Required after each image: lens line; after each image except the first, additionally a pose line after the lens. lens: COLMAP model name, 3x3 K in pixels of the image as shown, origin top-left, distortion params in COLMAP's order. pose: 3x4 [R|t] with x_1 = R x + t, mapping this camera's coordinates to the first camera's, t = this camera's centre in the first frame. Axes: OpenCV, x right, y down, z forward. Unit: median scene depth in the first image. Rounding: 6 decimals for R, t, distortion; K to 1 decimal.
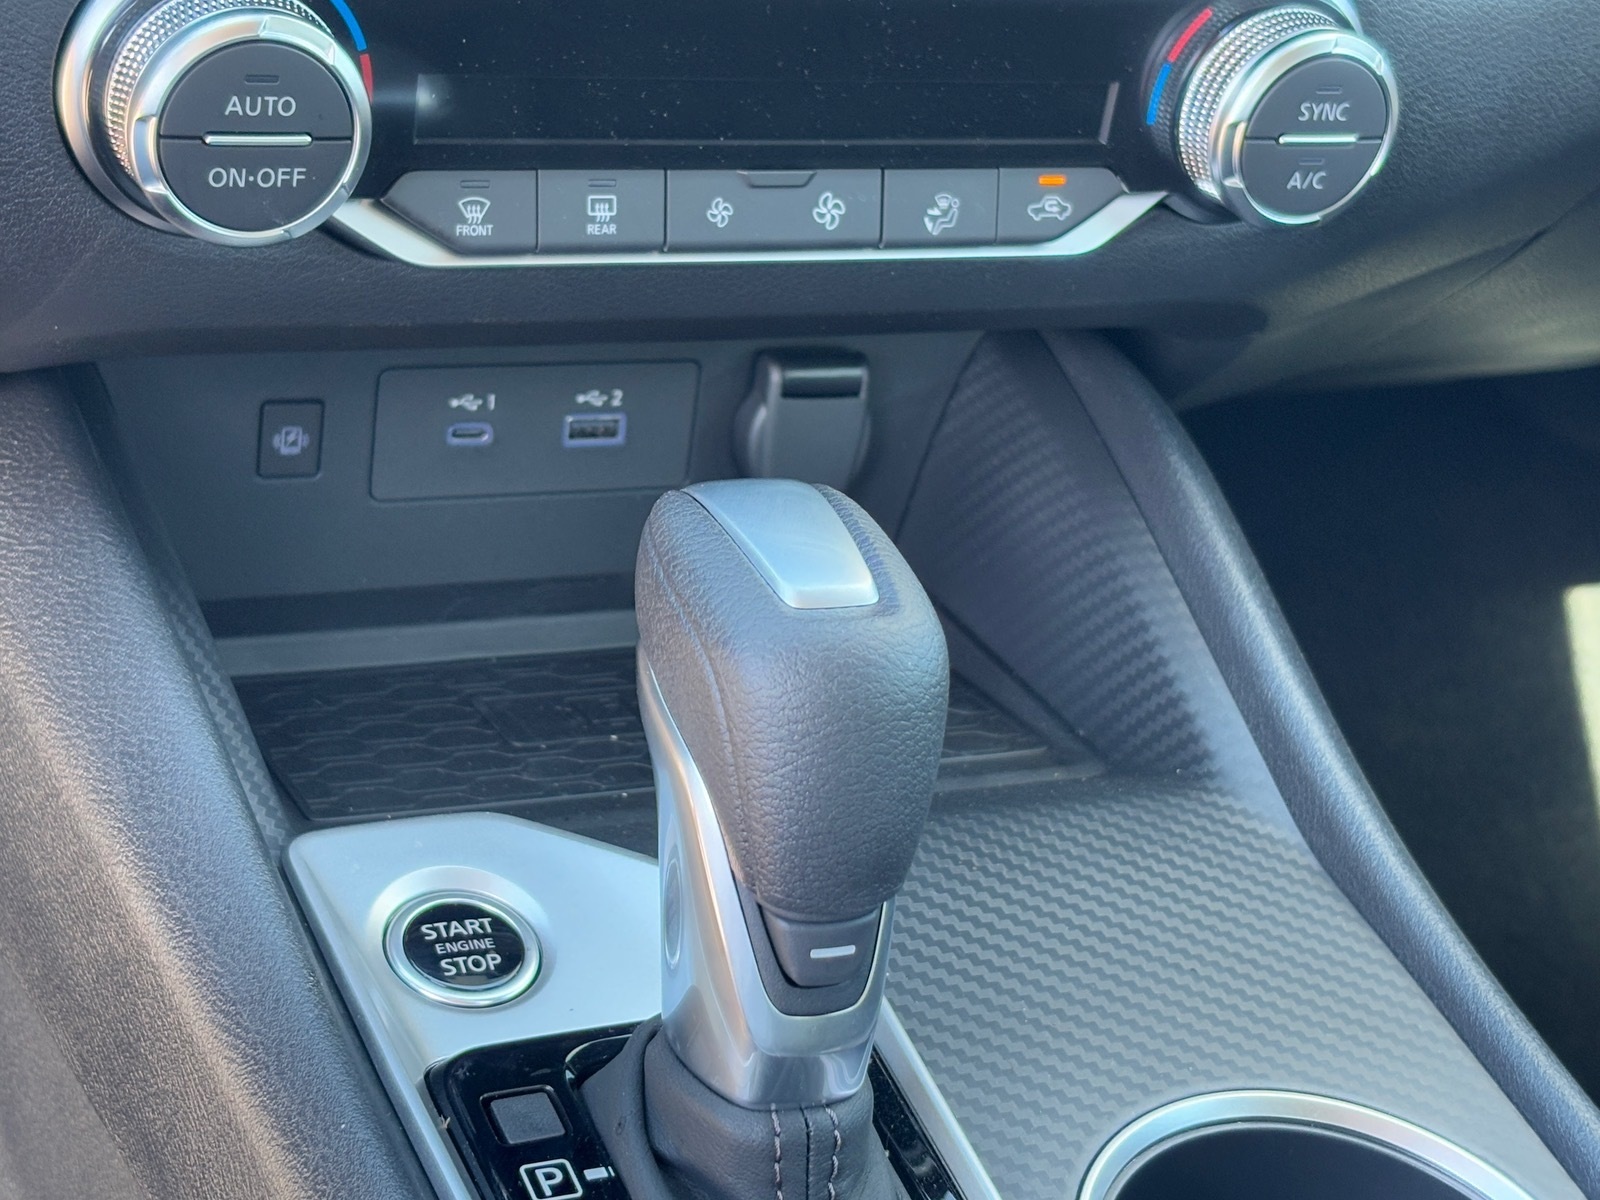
lens RADIAL K [[2987.5, 0, 792.0], [0, 2987.5, 593.4], [0, 0, 1]] dist [0.127776, 0.000000]
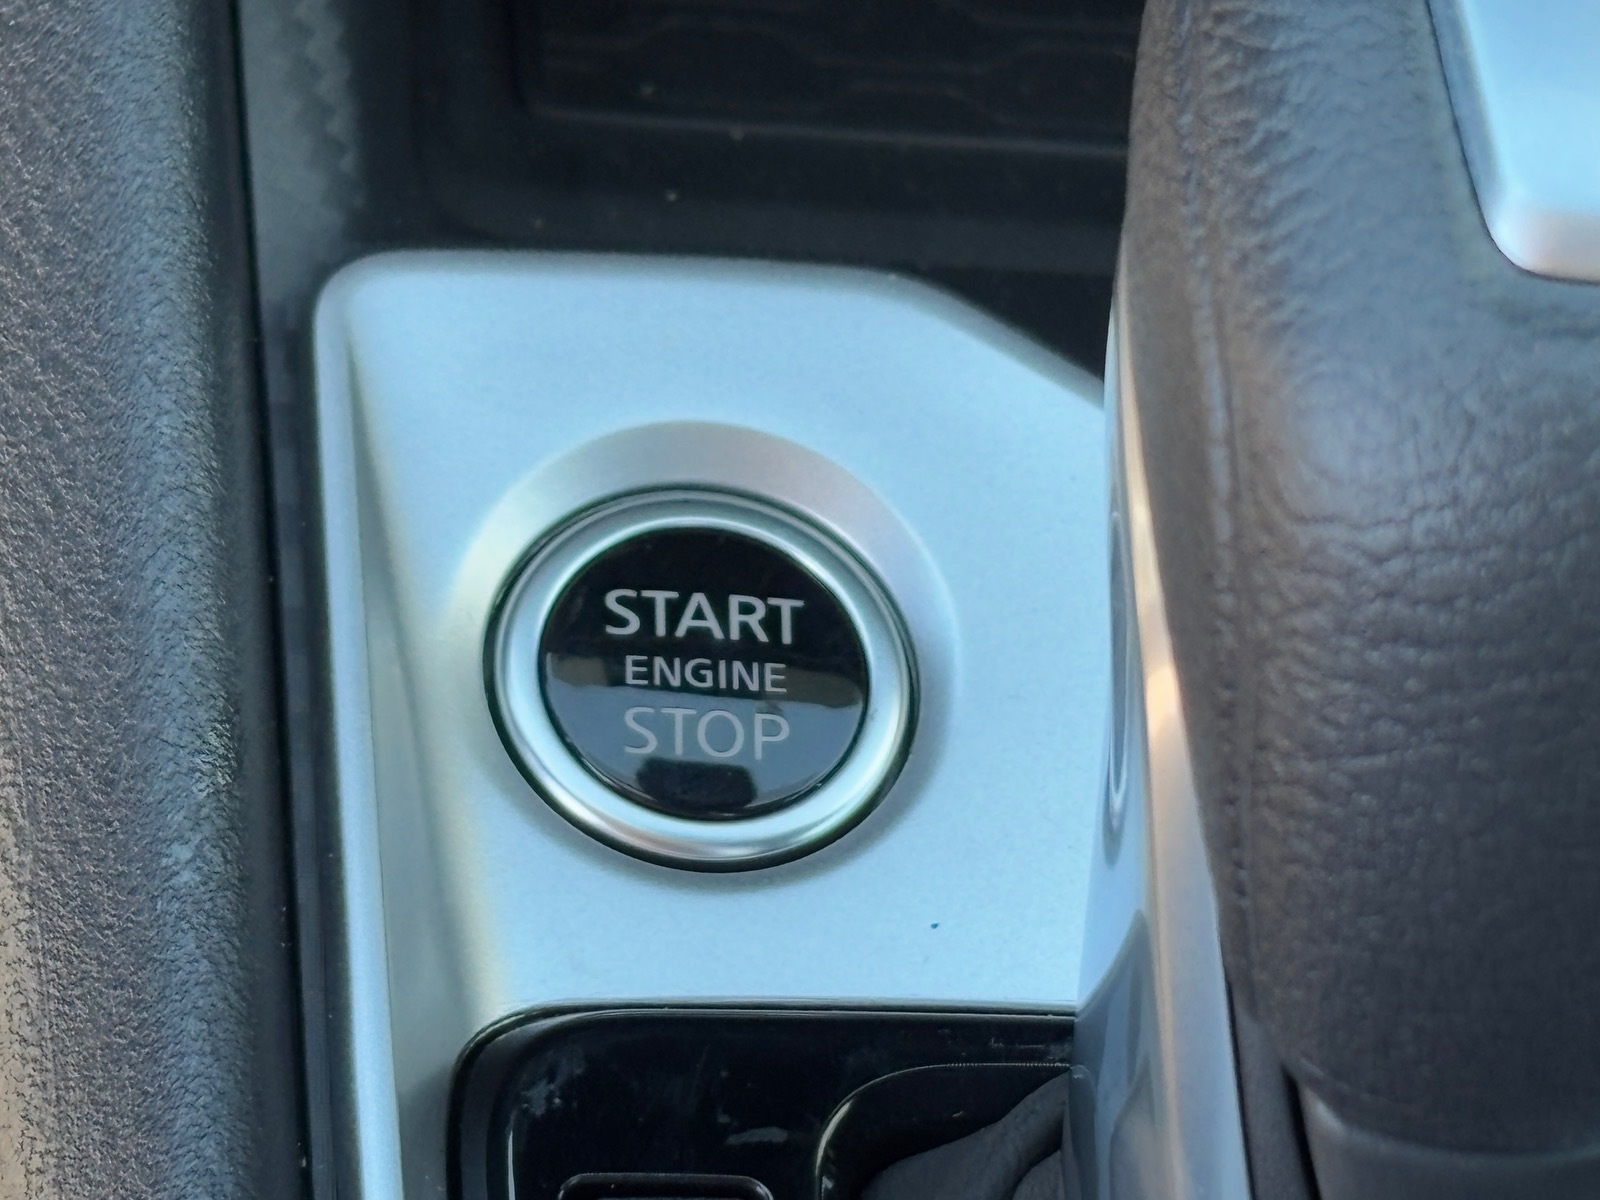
lens RADIAL K [[6123.2, 0, 800.2], [0, 6123.2, 600.7], [0, 0, 1]] dist [0.240778, 0.000000]
pose [[0.938941, 0.244427, -0.242169, 0.080599], [-0.157400, 0.930982, 0.329391, -0.138613], [0.305967, -0.271161, 0.912609, 0.319661]]
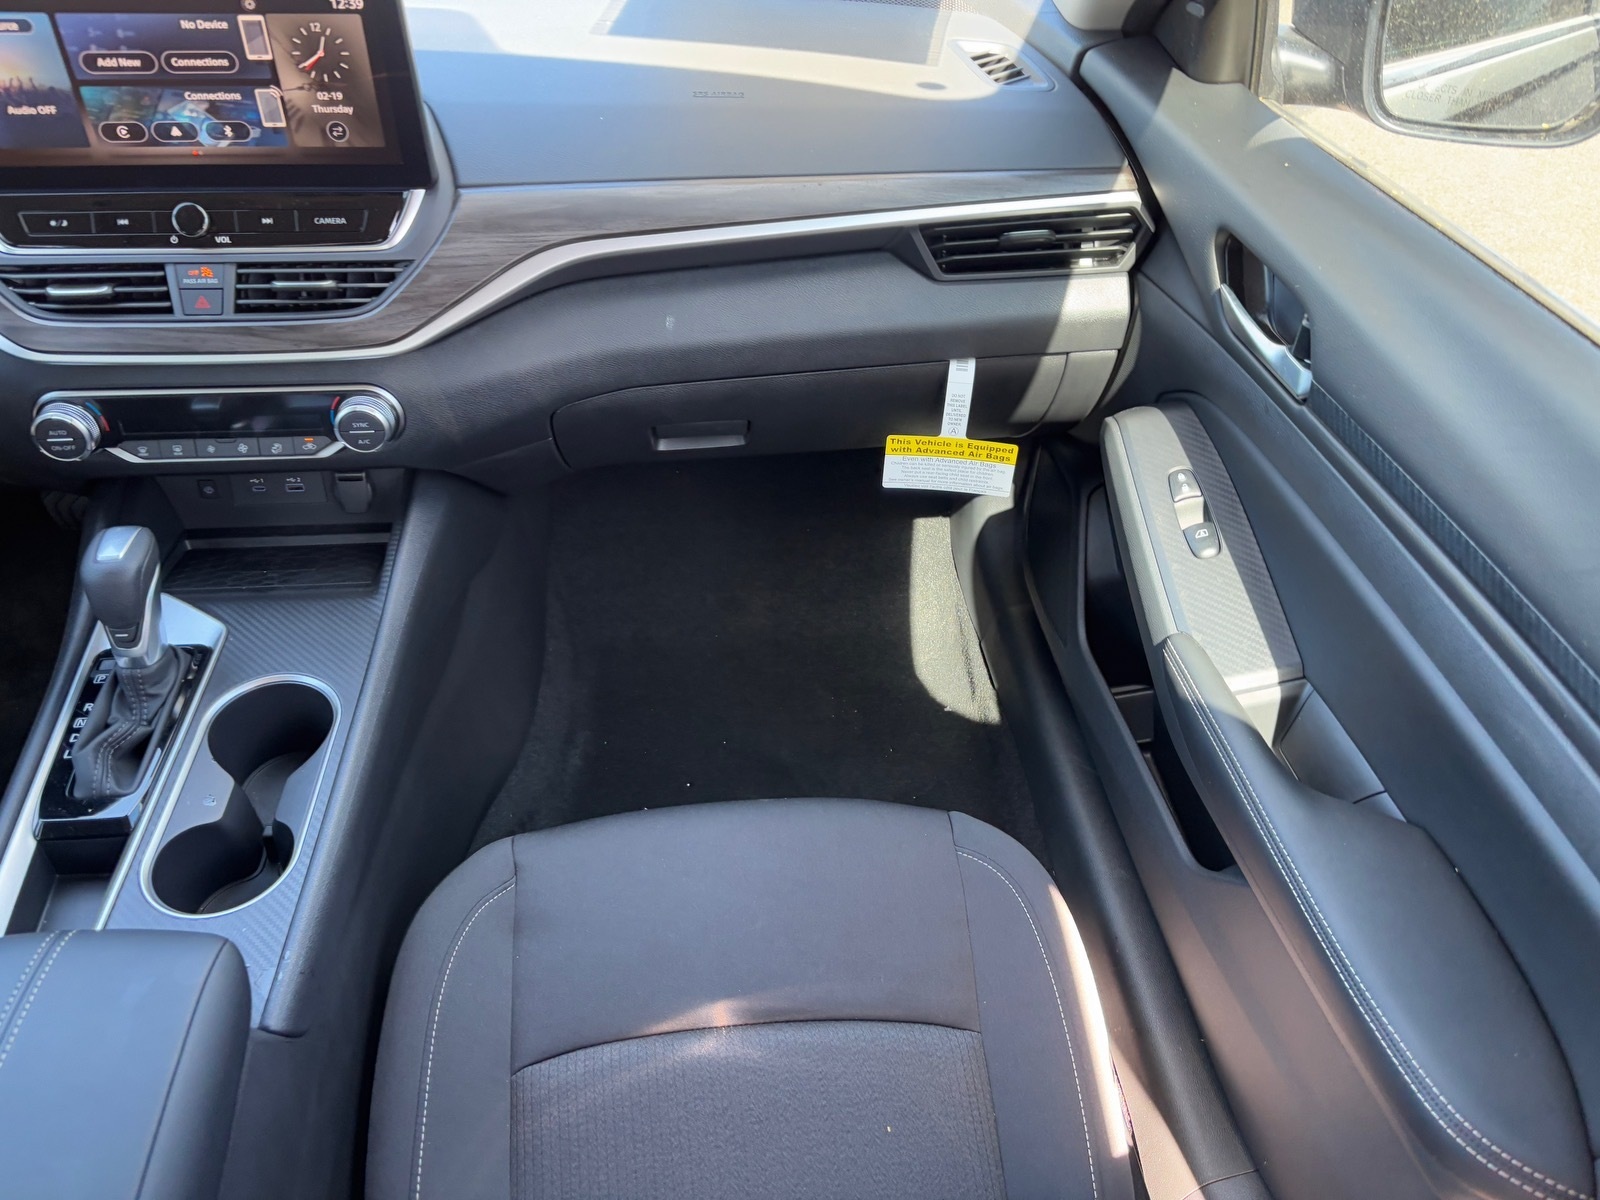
lens RADIAL K [[1199.2, 0, 792.9], [0, 1199.2, 621.8], [0, 0, 1]] dist [0.025660, -0.044562]
pose [[0.944683, 0.084588, -0.316890, 1.328229], [-0.037755, 0.987794, 0.151123, -0.182567], [0.325806, -0.130799, 0.936345, -0.311682]]
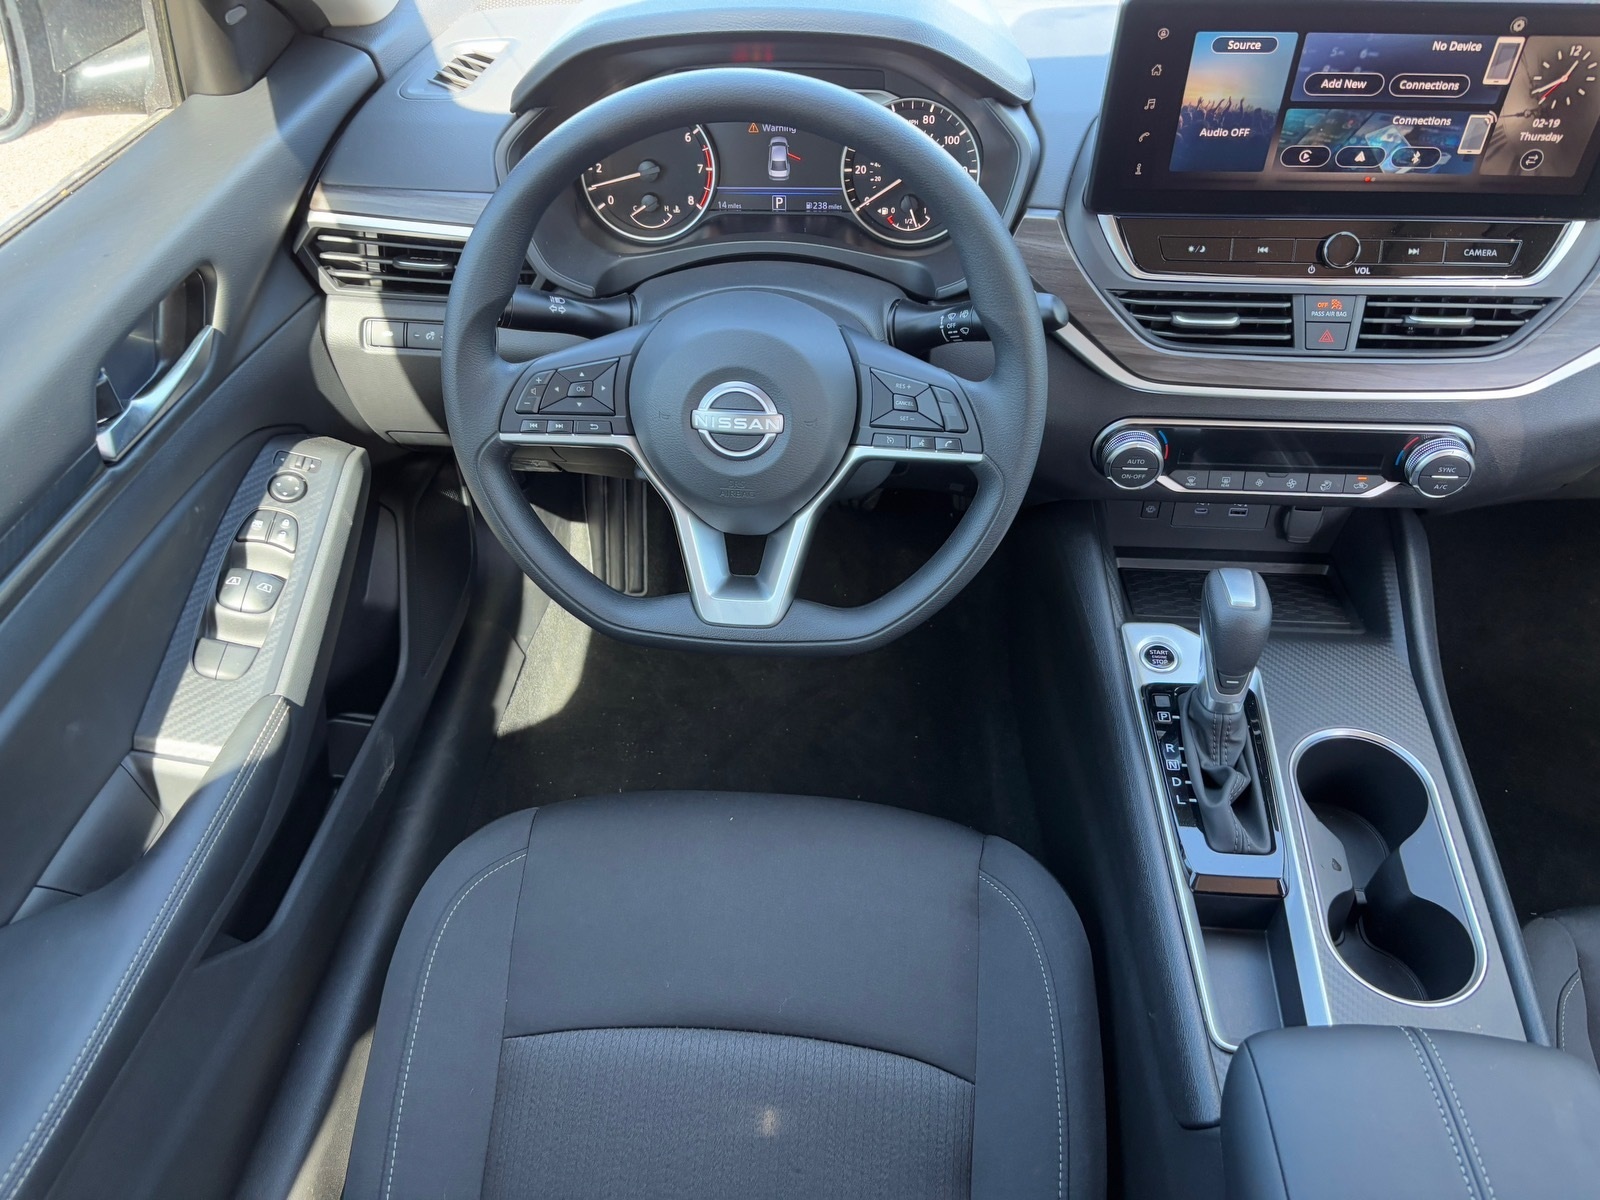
lens RADIAL K [[1199.2, 0, 800.2], [0, 1199.2, 622.0], [0, 0, 1]] dist [0.025660, -0.044562]
pose [[0.862957, 0.178942, -0.472531, 0.245216], [-0.085594, 0.973445, 0.212316, -0.245805], [0.497975, -0.142774, 0.855357, -0.693490]]
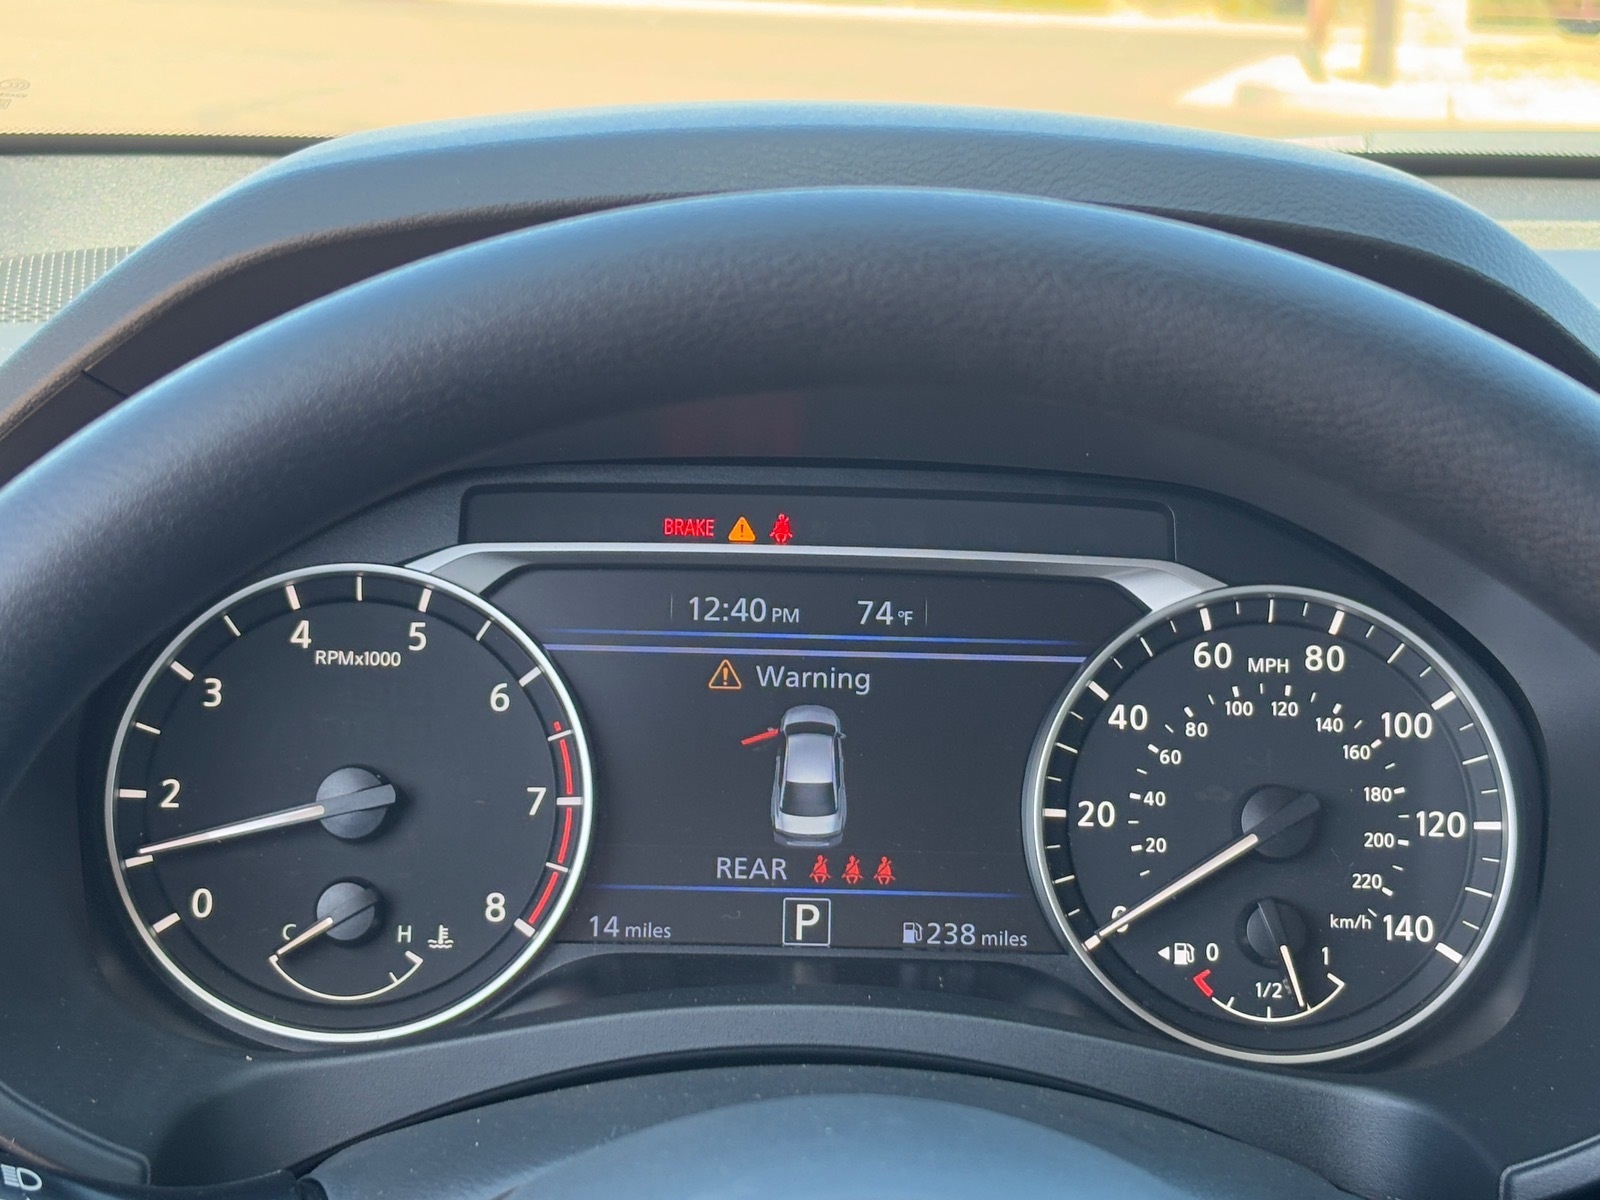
lens RADIAL K [[3155.5, 0, 779.0], [0, 3155.5, 511.7], [0, 0, 1]] dist [0.164069, 0.000000]
pose [[0.909492, -0.073790, -0.409121, -0.194789], [-0.085155, 0.930187, -0.357072, -0.153034], [0.406907, 0.359592, 0.839714, -0.273635]]
